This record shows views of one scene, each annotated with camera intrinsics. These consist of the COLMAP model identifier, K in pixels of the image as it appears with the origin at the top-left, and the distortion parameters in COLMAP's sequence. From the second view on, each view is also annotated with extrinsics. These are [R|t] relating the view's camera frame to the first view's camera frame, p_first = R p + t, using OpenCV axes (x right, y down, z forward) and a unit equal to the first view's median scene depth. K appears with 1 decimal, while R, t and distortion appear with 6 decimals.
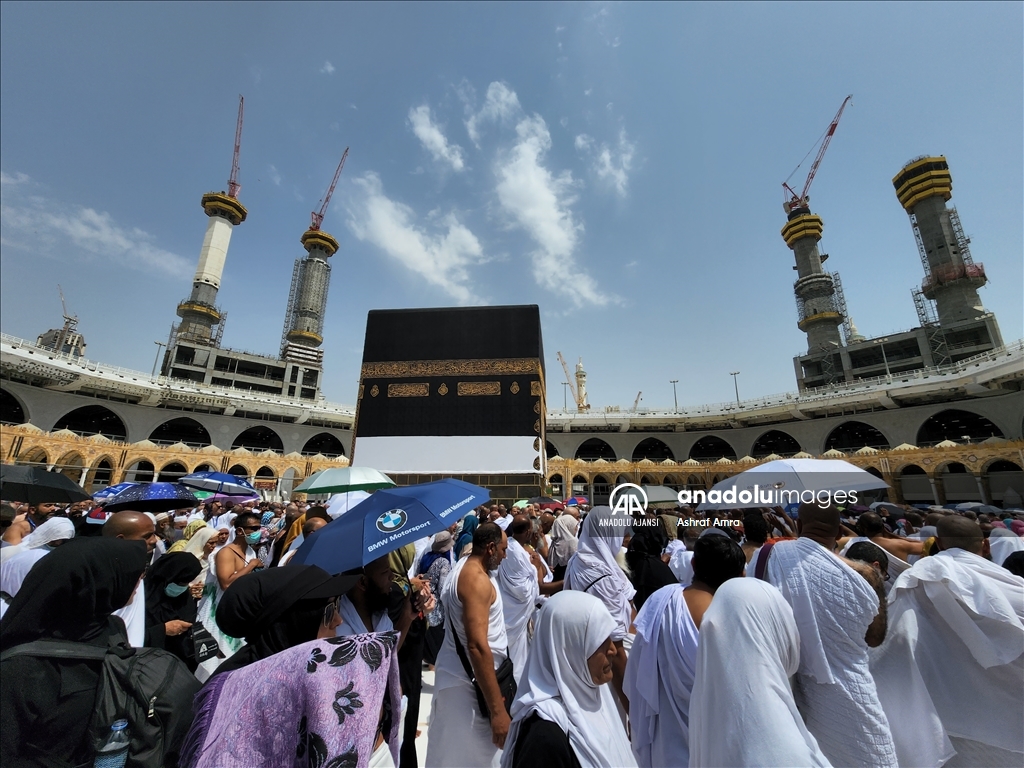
lens RADIAL K [[423.6, 0, 514.5], [0, 423.6, 386.0], [0, 0, 1]] dist [-0.000834, 0.000203]
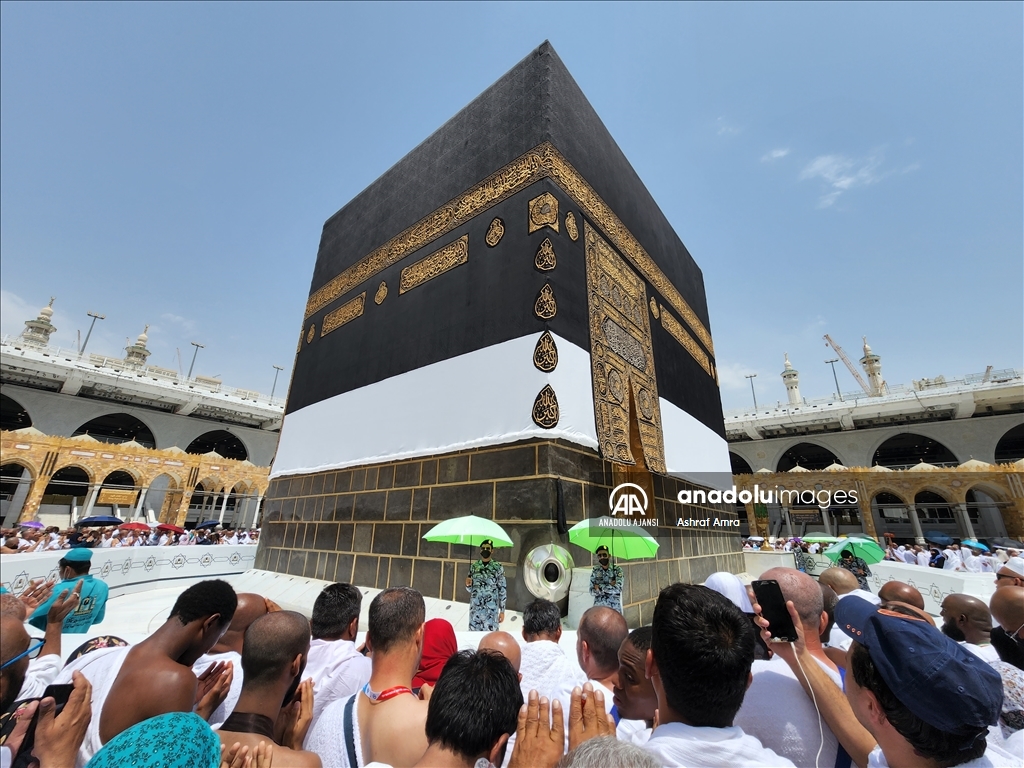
lens RADIAL K [[423.6, 0, 514.5], [0, 423.6, 386.0], [0, 0, 1]] dist [-0.000834, 0.000203]
pose [[0.836835, -0.174007, -0.519065, 0.060360], [0.138757, 0.984598, -0.106364, 0.058396], [0.529578, 0.016985, 0.848091, 0.211541]]
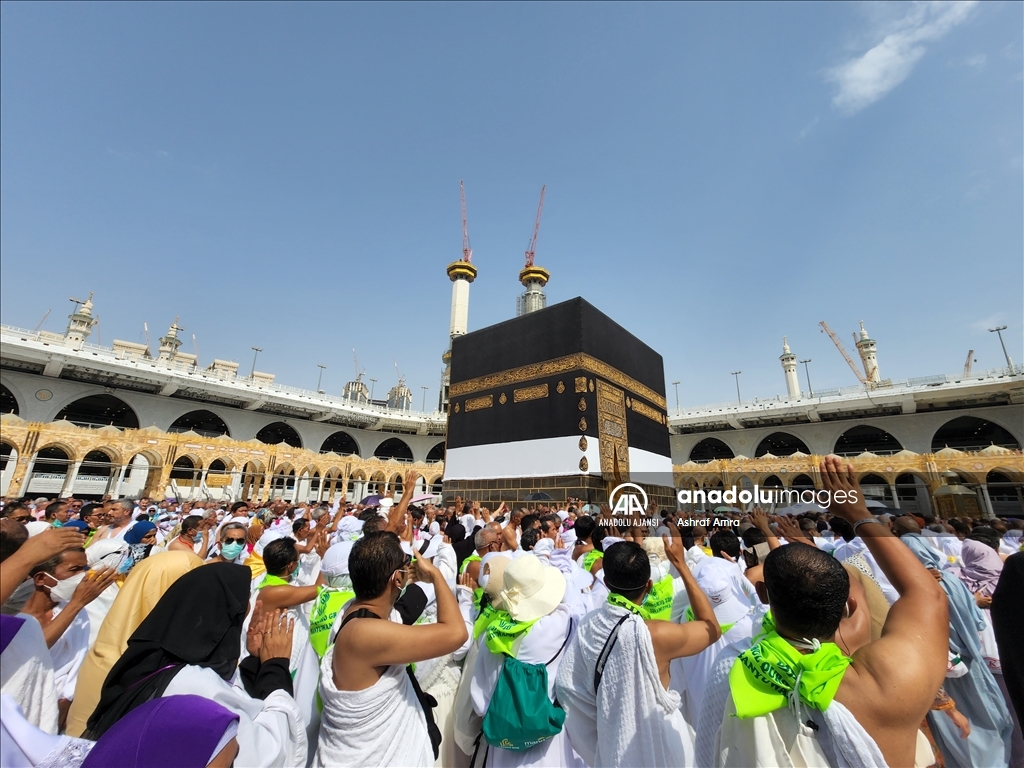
lens RADIAL K [[423.6, 0, 514.5], [0, 423.6, 386.0], [0, 0, 1]] dist [-0.000834, 0.000203]
pose [[0.831748, -0.149252, -0.534713, 0.134751], [0.140814, 0.988402, -0.056852, 0.012937], [0.536997, -0.028008, 0.843119, 0.038364]]
